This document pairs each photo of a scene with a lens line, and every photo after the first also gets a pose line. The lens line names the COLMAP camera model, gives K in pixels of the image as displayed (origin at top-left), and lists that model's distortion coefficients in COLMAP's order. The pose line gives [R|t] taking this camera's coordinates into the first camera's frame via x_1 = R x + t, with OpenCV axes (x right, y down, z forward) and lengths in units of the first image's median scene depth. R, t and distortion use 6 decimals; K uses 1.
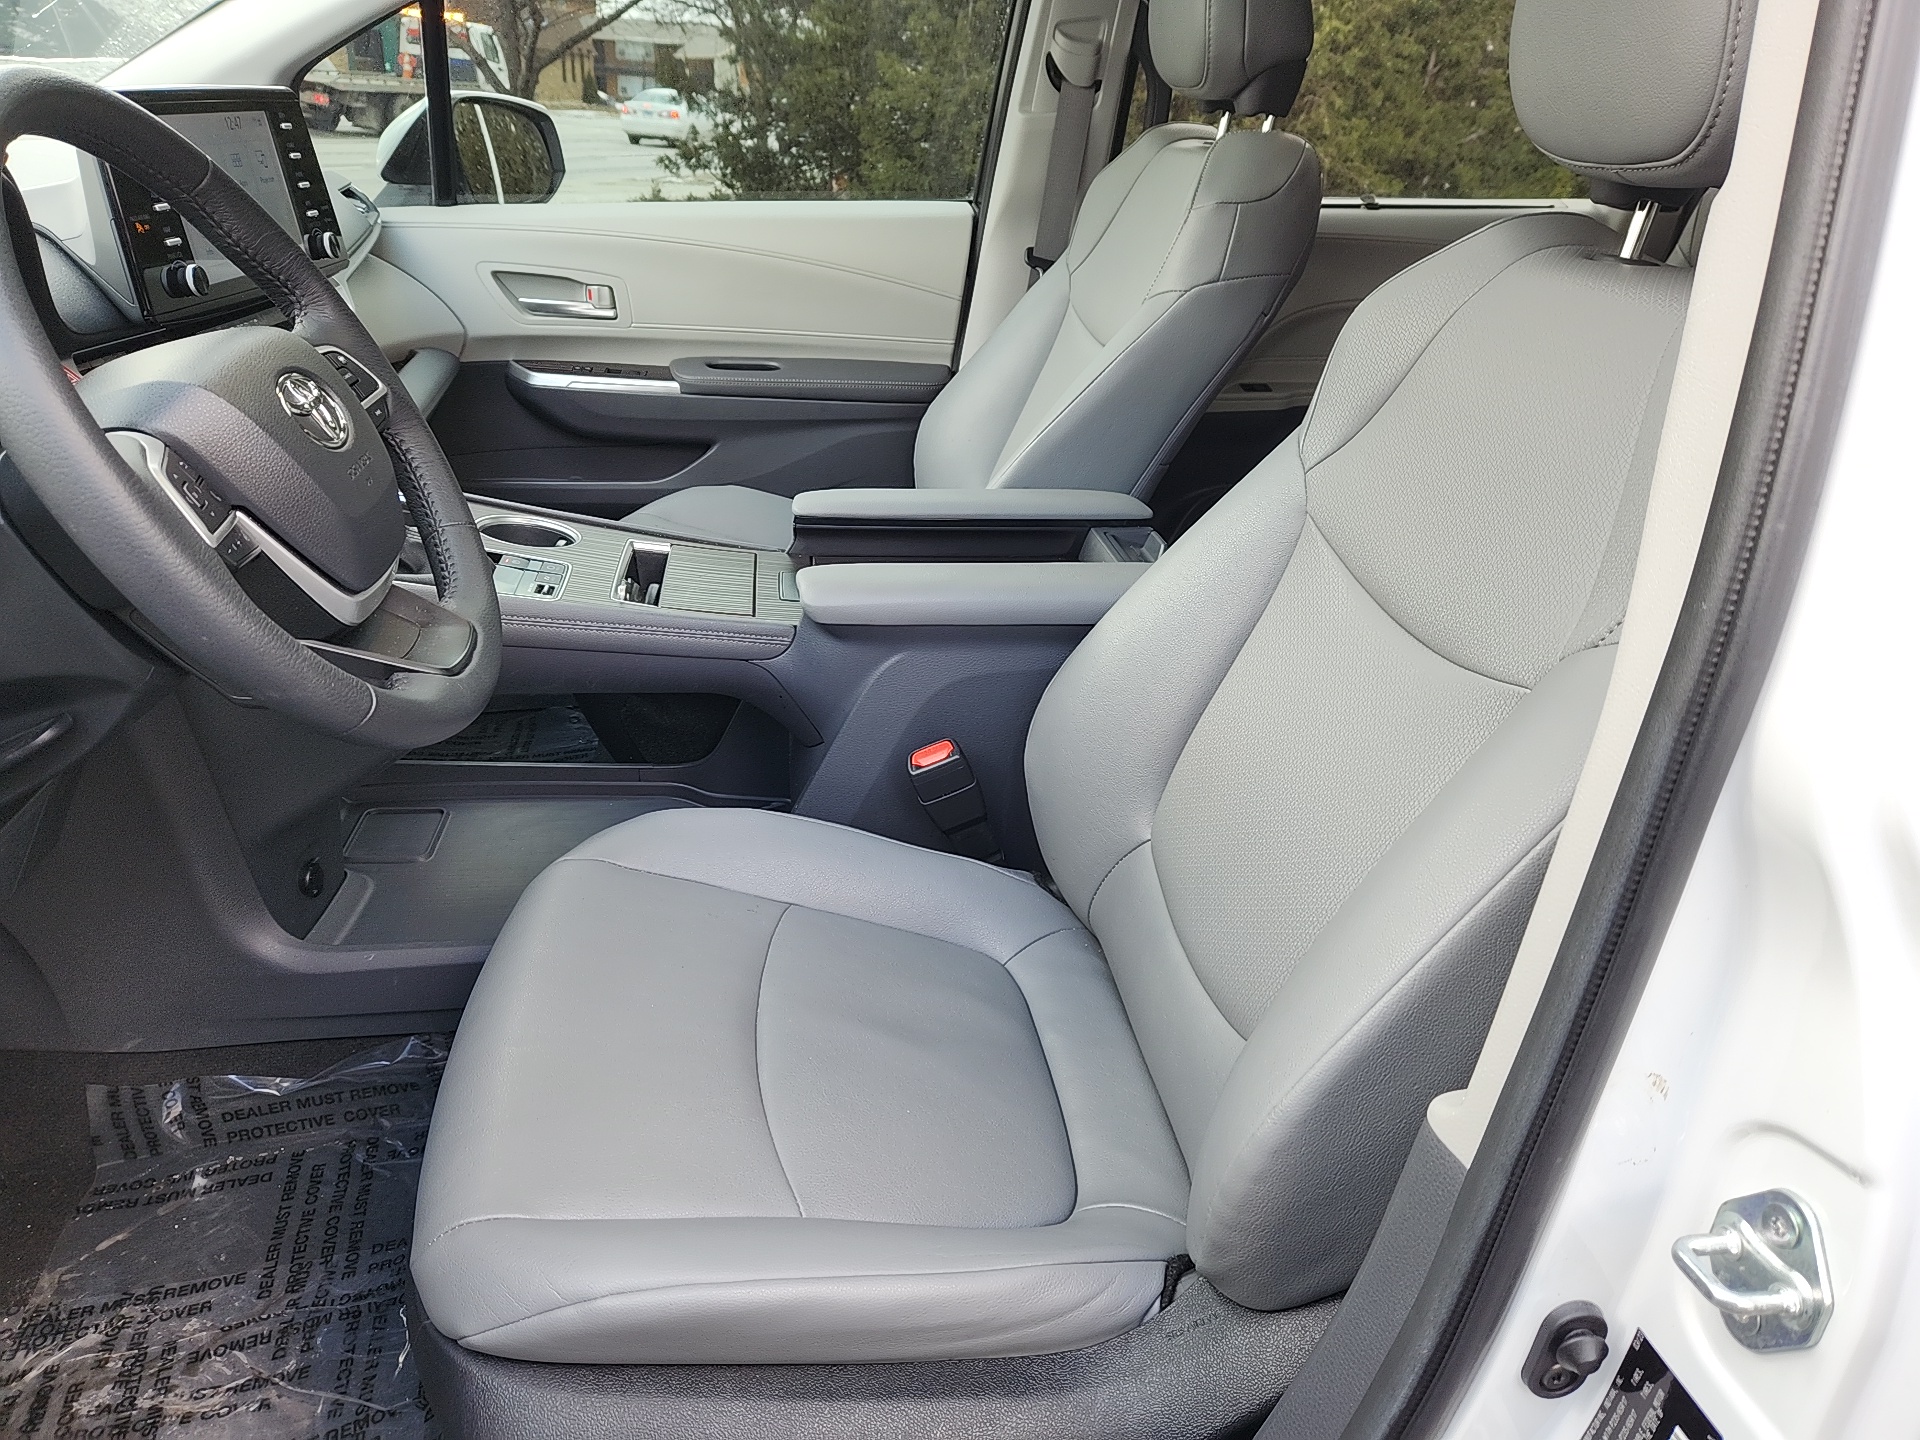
lens RADIAL K [[1397.3, 0, 957.5], [0, 1397.3, 739.0], [0, 0, 1]] dist [0.017491, 0.000469]
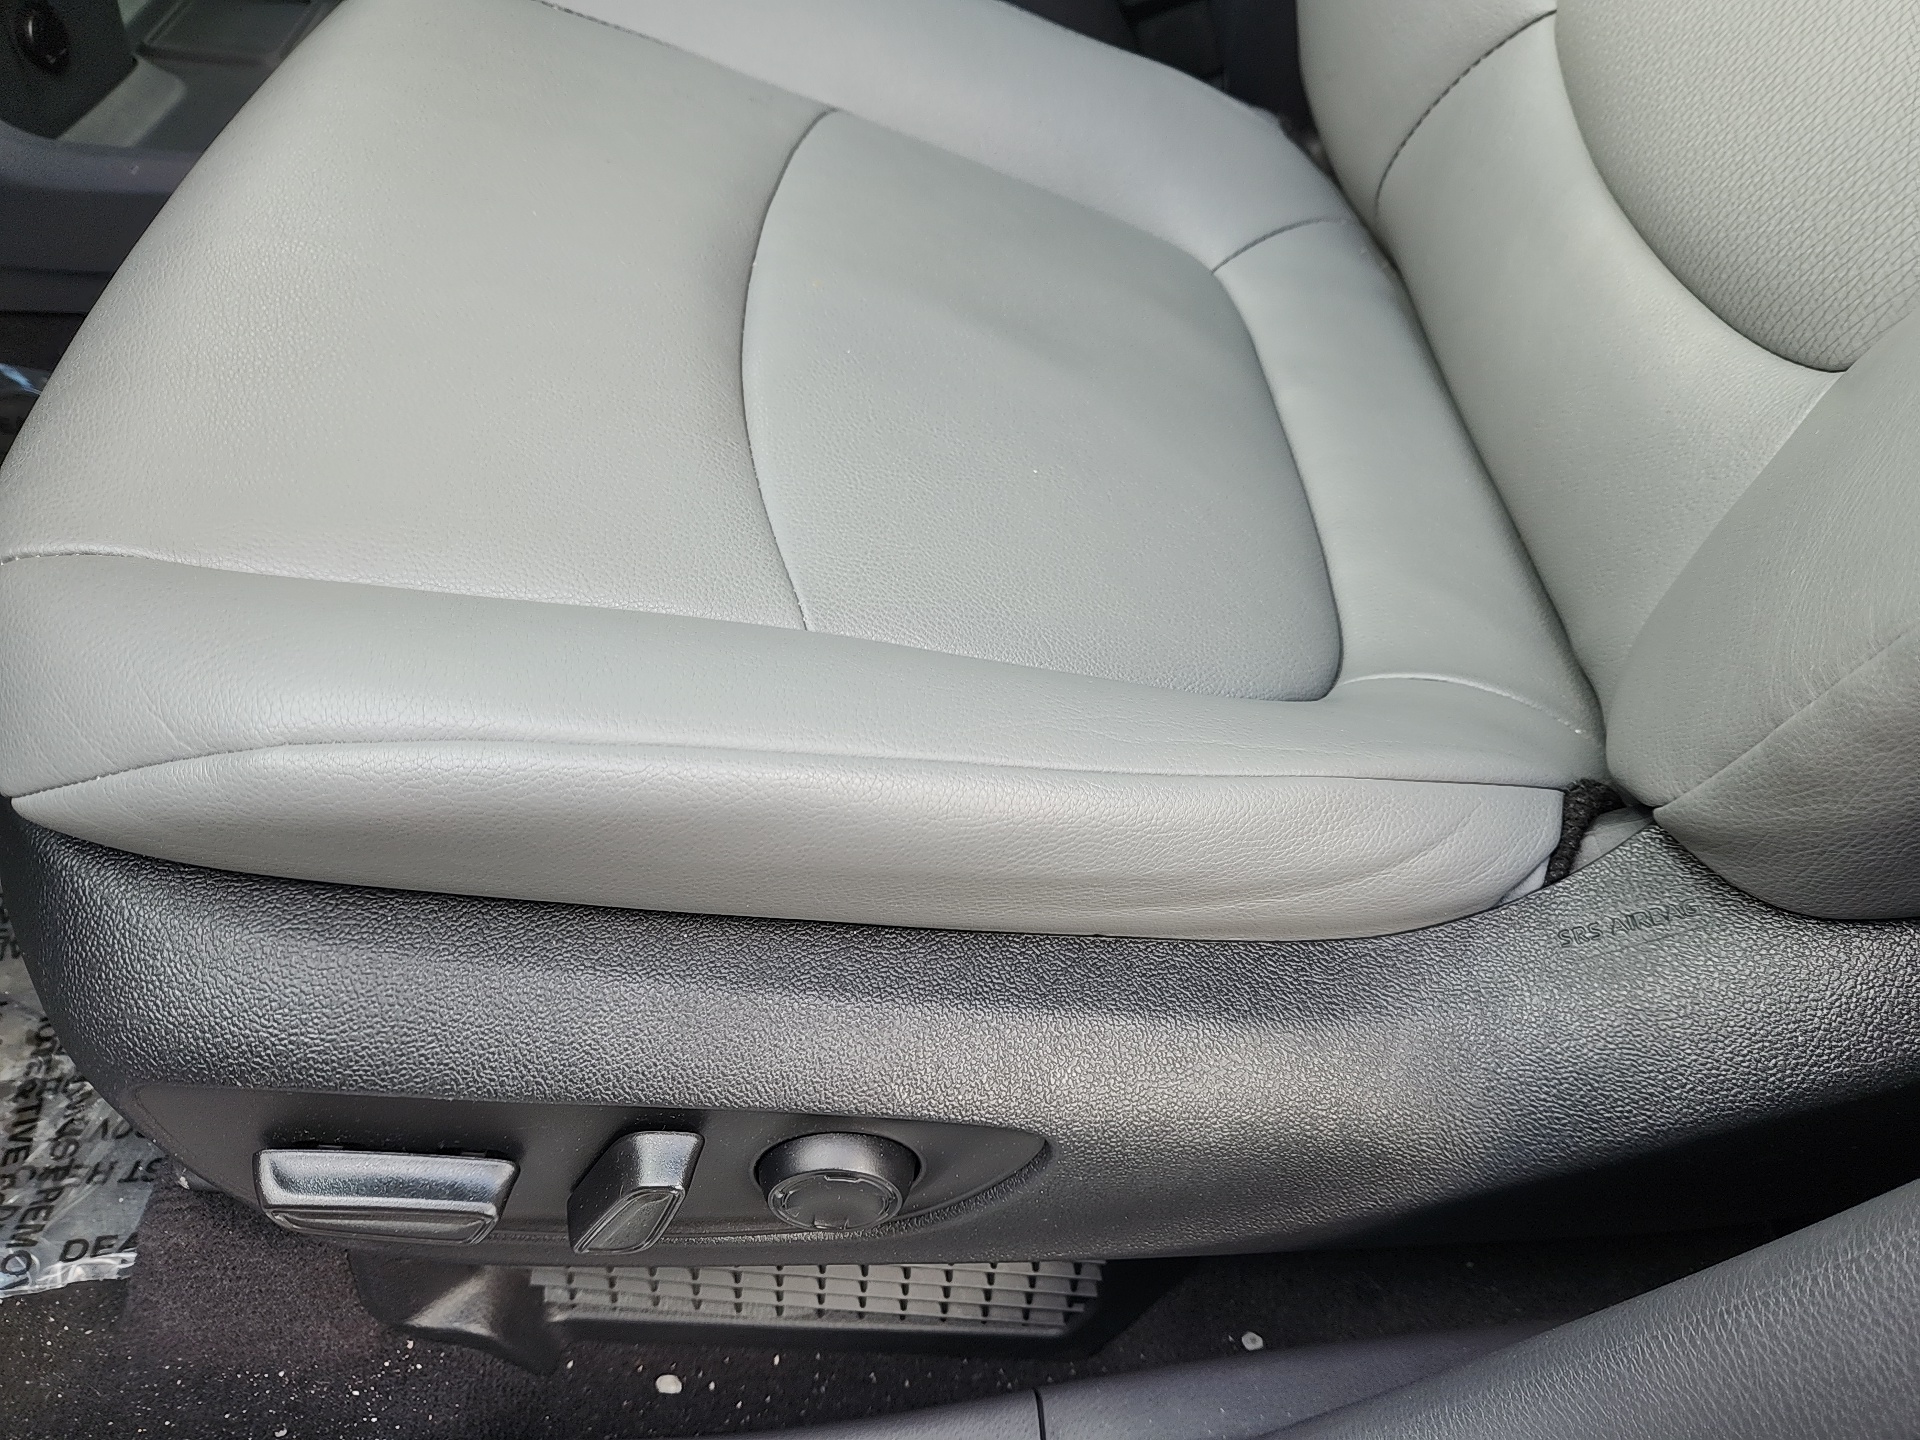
lens RADIAL K [[1476.3, 0, 951.5], [0, 1476.3, 717.4], [0, 0, 1]] dist [0.052413, -0.063433]
pose [[0.993921, 0.097077, -0.051942, -0.031147], [-0.074818, 0.941638, 0.328207, 0.193201], [0.080771, -0.322325, 0.943177, 0.500709]]
